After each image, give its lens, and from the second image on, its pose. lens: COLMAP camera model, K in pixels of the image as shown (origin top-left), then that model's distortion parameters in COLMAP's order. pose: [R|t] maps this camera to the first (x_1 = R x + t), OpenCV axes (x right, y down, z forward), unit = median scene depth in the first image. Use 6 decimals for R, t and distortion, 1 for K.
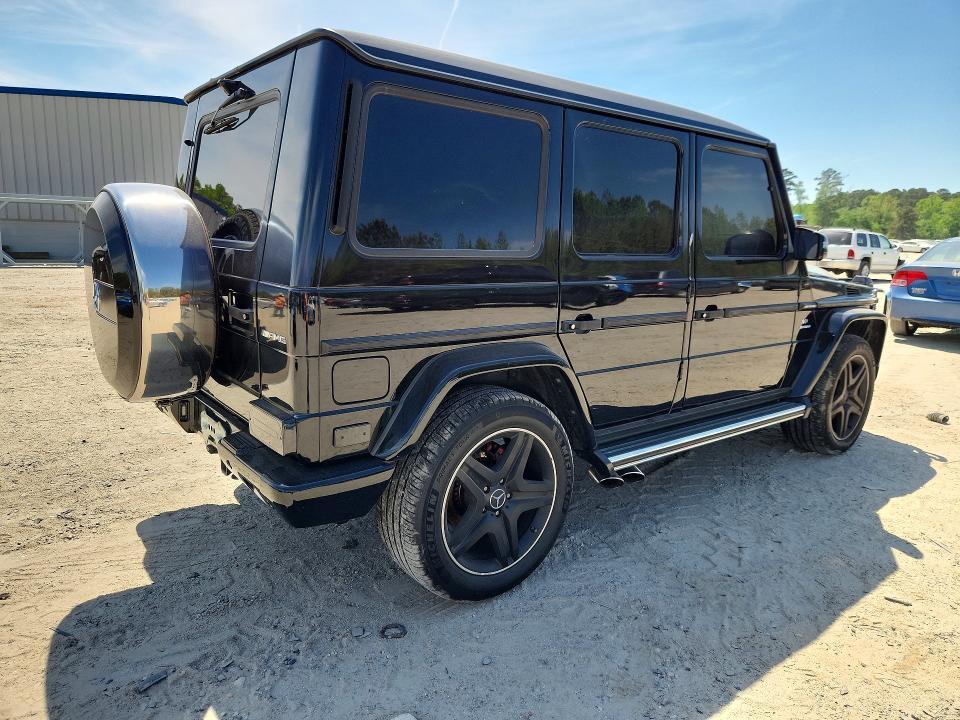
lens RADIAL K [[680.0, 0, 480.0], [0, 680.0, 360.0], [0, 0, 1]] dist [0.044831, -0.003529]
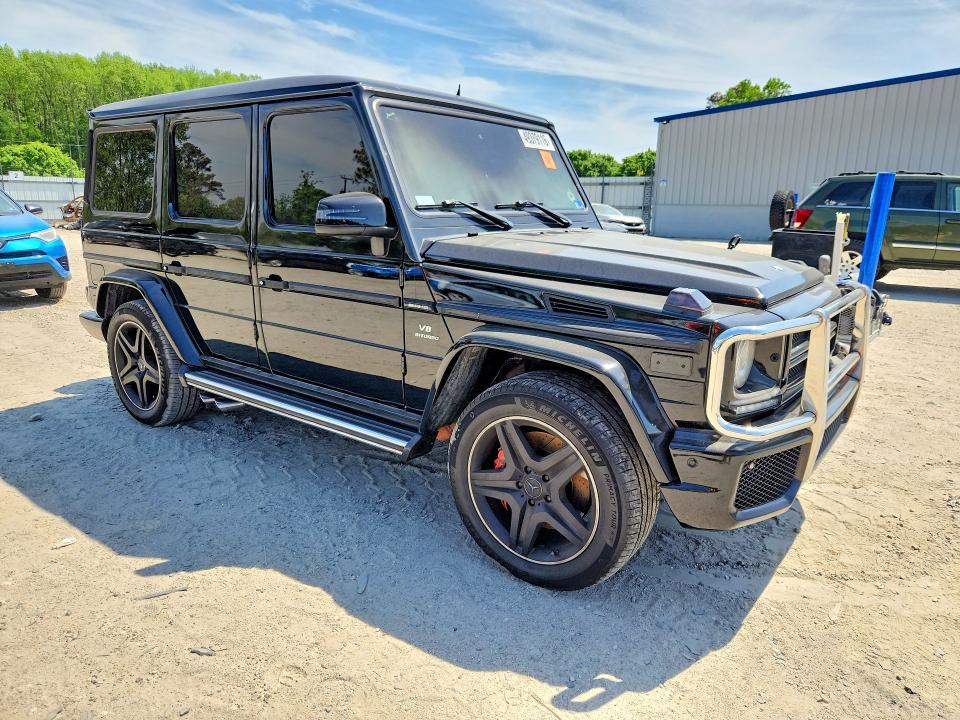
lens RADIAL K [[680.0, 0, 480.0], [0, 680.0, 360.0], [0, 0, 1]] dist [0.044831, -0.003529]
pose [[0.198958, 0.199567, -0.959473, 1.402173], [-0.180979, 0.969689, 0.164164, -0.180581], [0.963152, 0.140983, 0.229045, 1.099678]]
